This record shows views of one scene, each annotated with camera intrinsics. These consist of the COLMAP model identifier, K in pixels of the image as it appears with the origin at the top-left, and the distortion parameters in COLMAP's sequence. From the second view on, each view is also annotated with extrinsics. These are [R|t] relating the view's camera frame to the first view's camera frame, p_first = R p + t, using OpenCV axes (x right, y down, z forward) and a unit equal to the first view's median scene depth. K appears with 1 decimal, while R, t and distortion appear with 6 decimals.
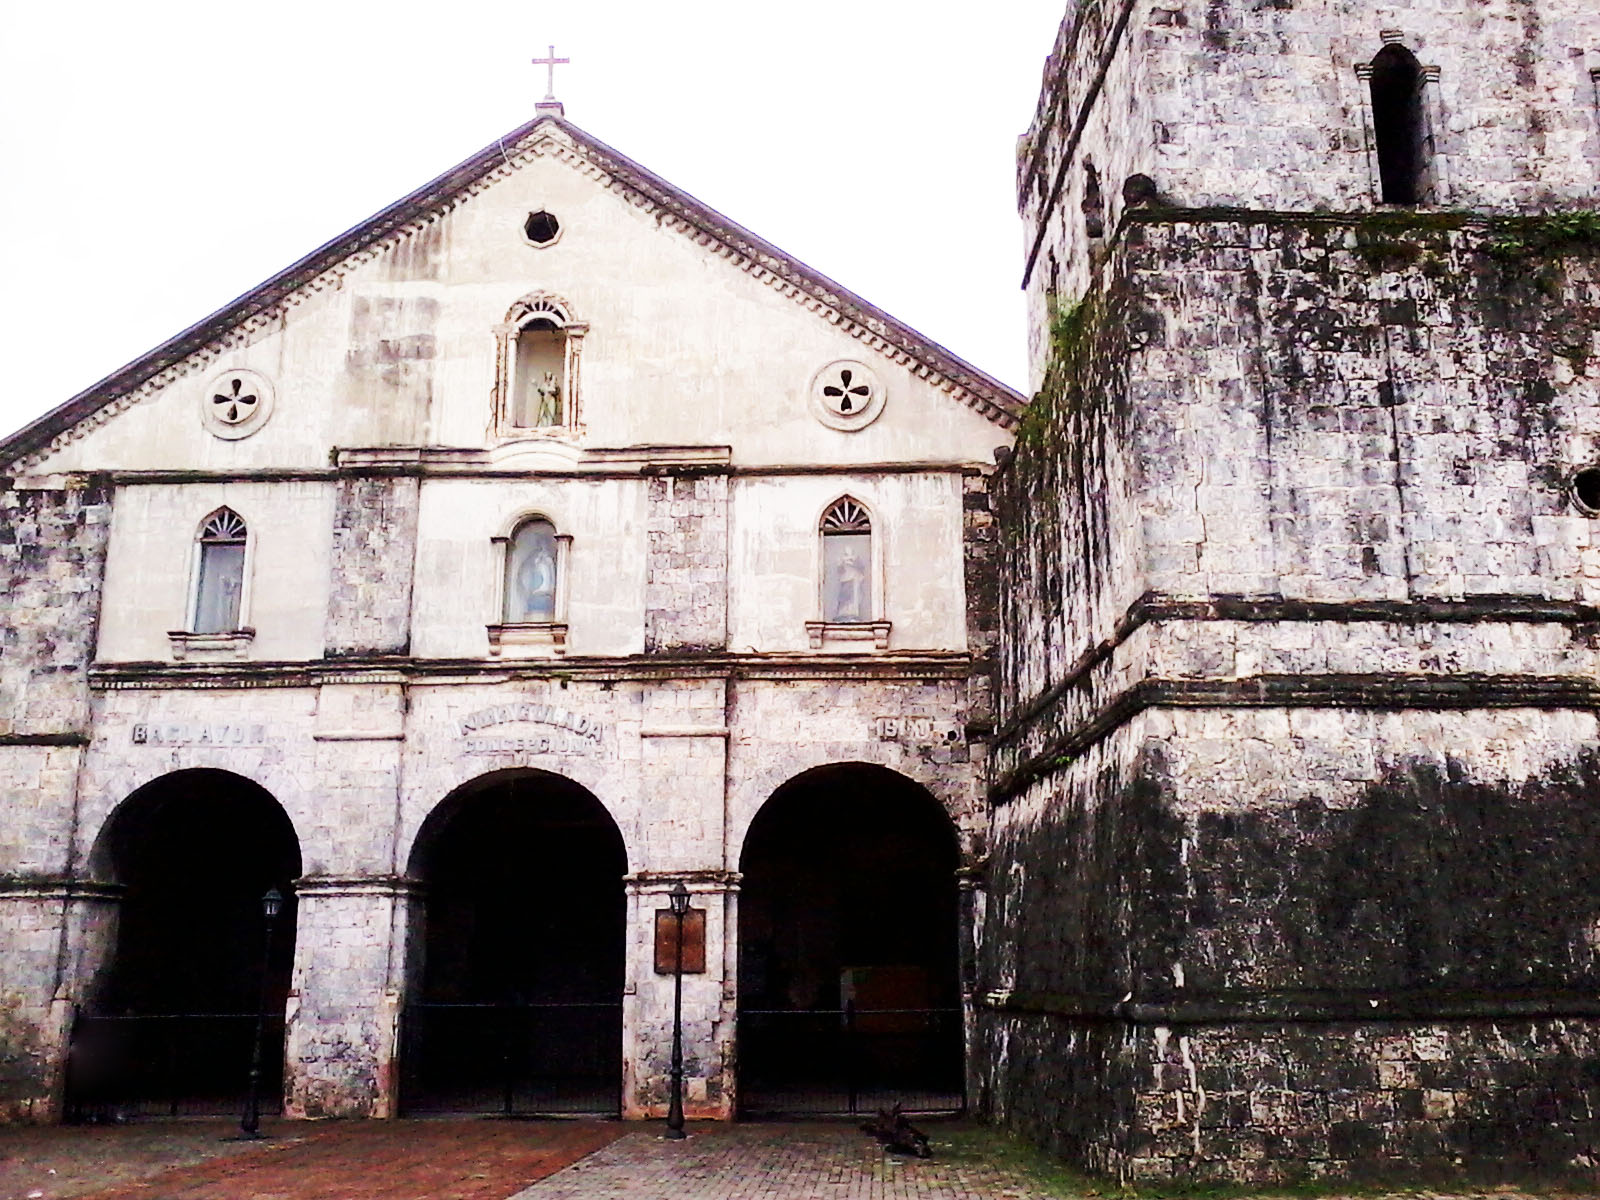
lens RADIAL K [[1641.2, 0, 769.4], [0, 1641.2, 572.6], [0, 0, 1]] dist [0.075637, -0.257385]
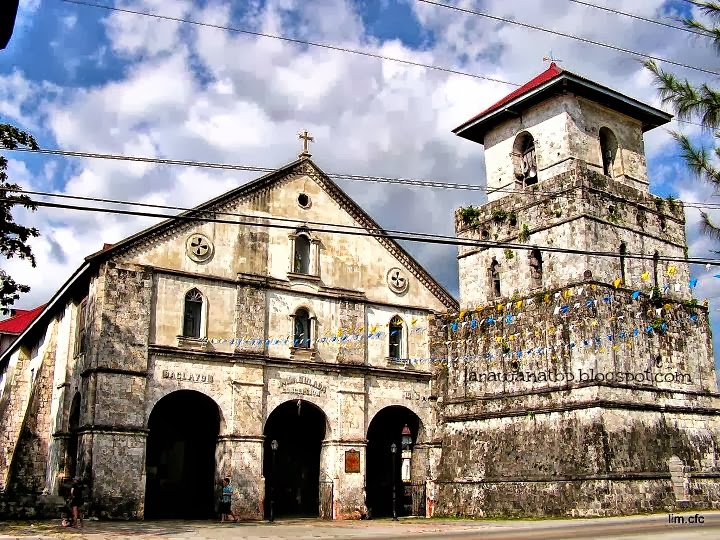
lens RADIAL K [[856.0, 0, 360.0], [0, 856.0, 270.0], [0, 0, 1]] dist [-0.267253, 0.320181]
pose [[0.820443, 0.151179, 0.551379, -0.889524], [-0.145187, 0.987884, -0.054824, -0.034113], [-0.552987, -0.035073, 0.832452, -0.248807]]
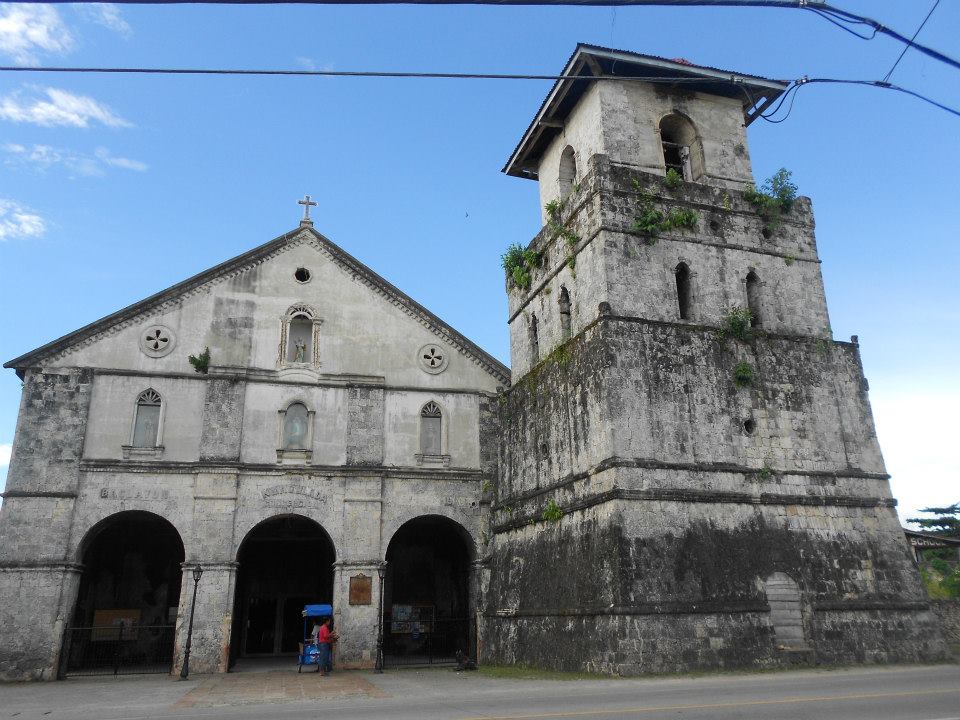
lens RADIAL K [[801.6, 0, 468.0], [0, 801.6, 359.9], [0, 0, 1]] dist [0.008729, 0.004395]
pose [[0.957276, 0.076130, 0.278976, -0.238099], [-0.056172, 0.995302, -0.078862, -0.018188], [-0.283669, 0.059822, 0.957054, -0.136360]]
